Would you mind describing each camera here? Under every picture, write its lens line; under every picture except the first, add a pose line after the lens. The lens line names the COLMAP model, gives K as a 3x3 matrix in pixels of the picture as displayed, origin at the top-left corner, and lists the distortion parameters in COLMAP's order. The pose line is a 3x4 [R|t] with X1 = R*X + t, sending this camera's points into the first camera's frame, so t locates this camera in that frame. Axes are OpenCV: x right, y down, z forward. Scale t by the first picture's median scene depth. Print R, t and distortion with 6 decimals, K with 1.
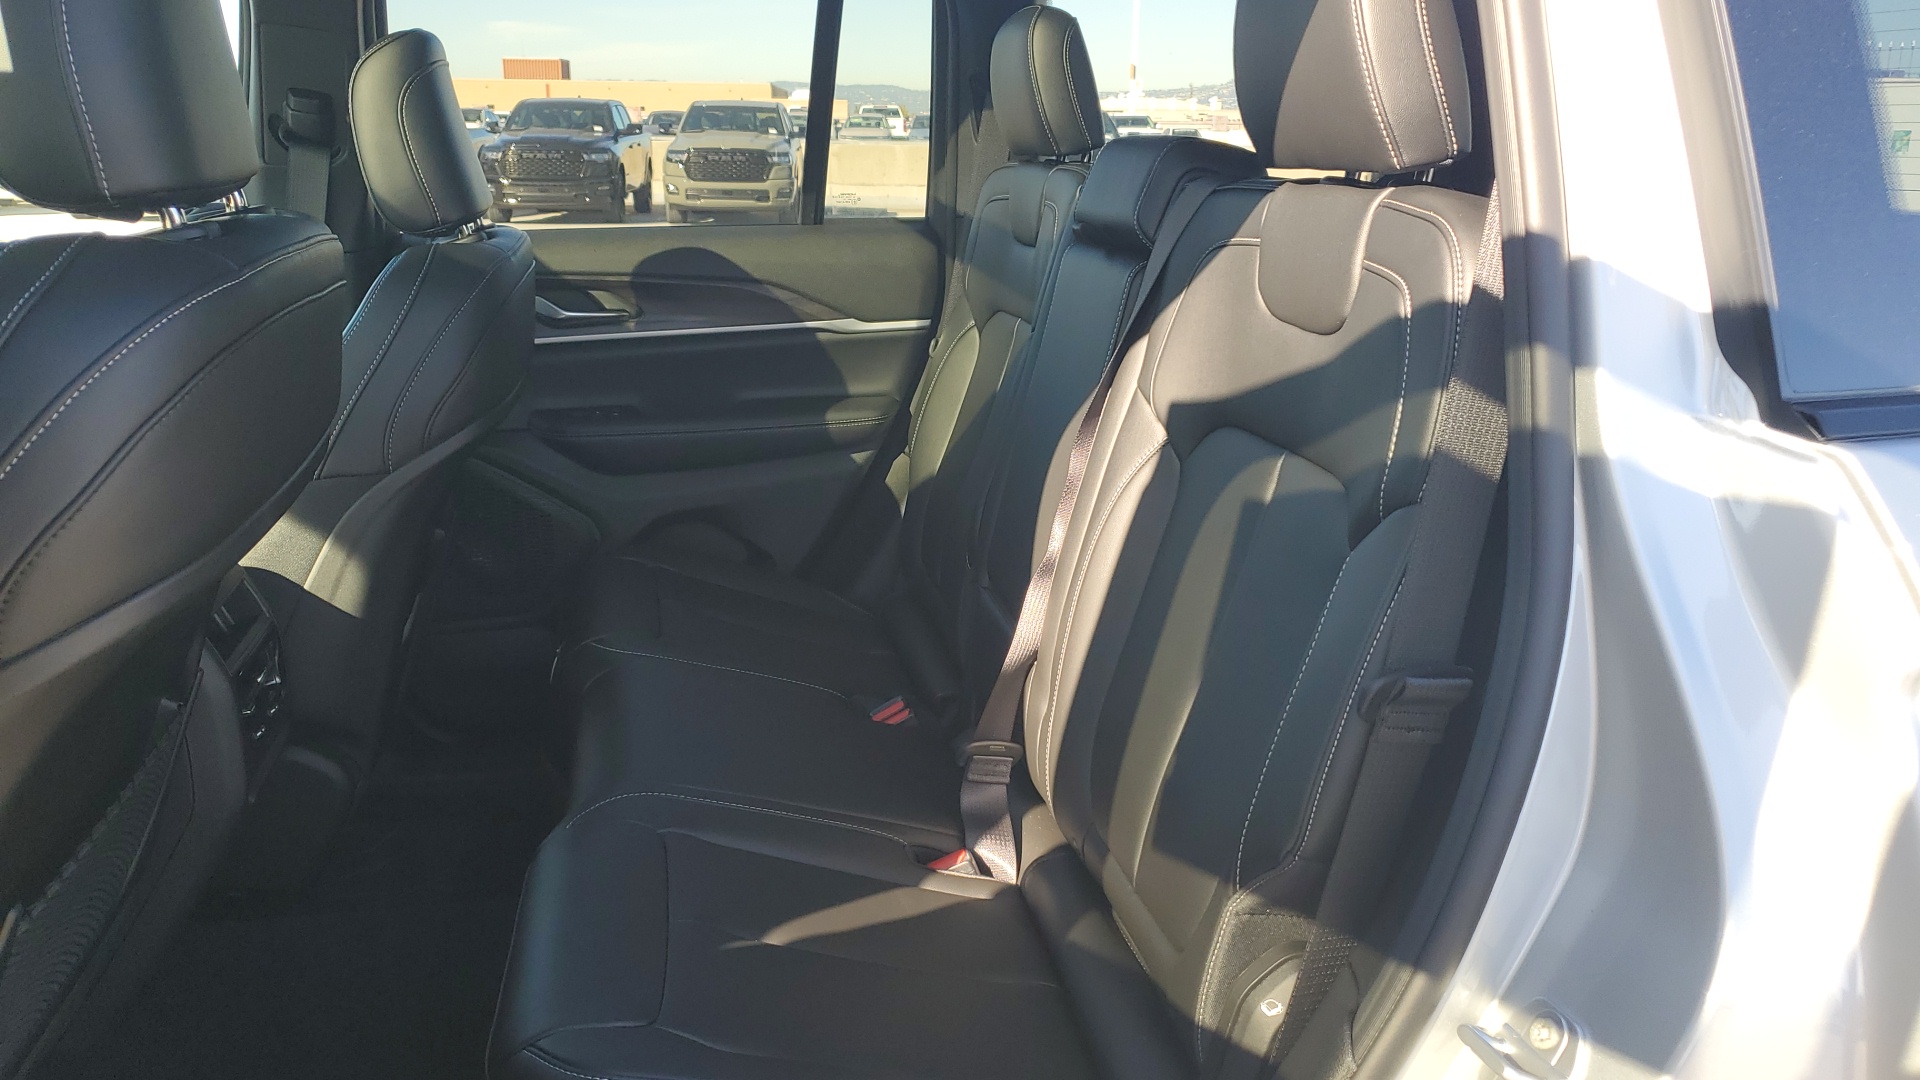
lens RADIAL K [[1357.9, 0, 958.9], [0, 1357.9, 606.0], [0, 0, 1]] dist [0.053646, -0.138940]
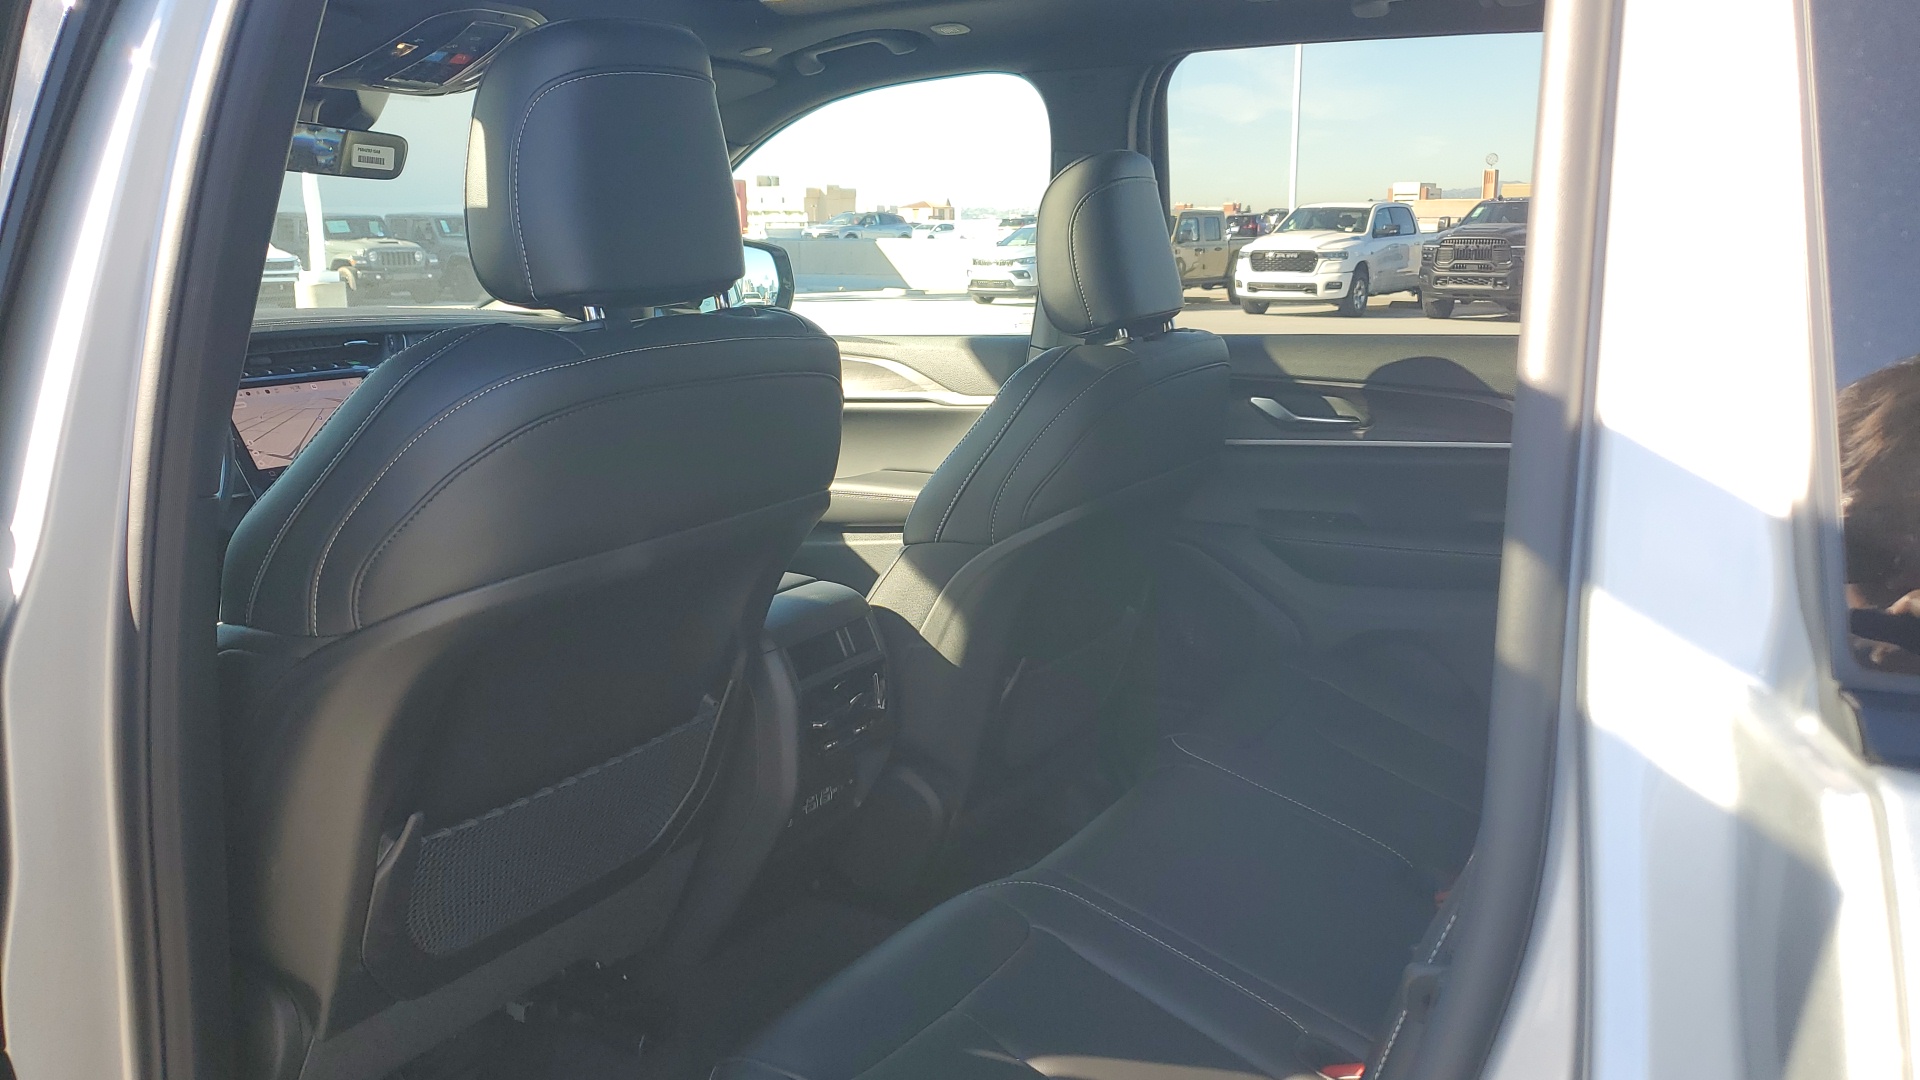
lens RADIAL K [[1357.9, 0, 958.9], [0, 1357.9, 606.0], [0, 0, 1]] dist [0.053646, -0.138940]
pose [[0.722841, 0.158946, -0.672486, 0.227908], [-0.206379, 0.978427, 0.009424, -0.037745], [0.659476, 0.131975, 0.740050, 0.116937]]
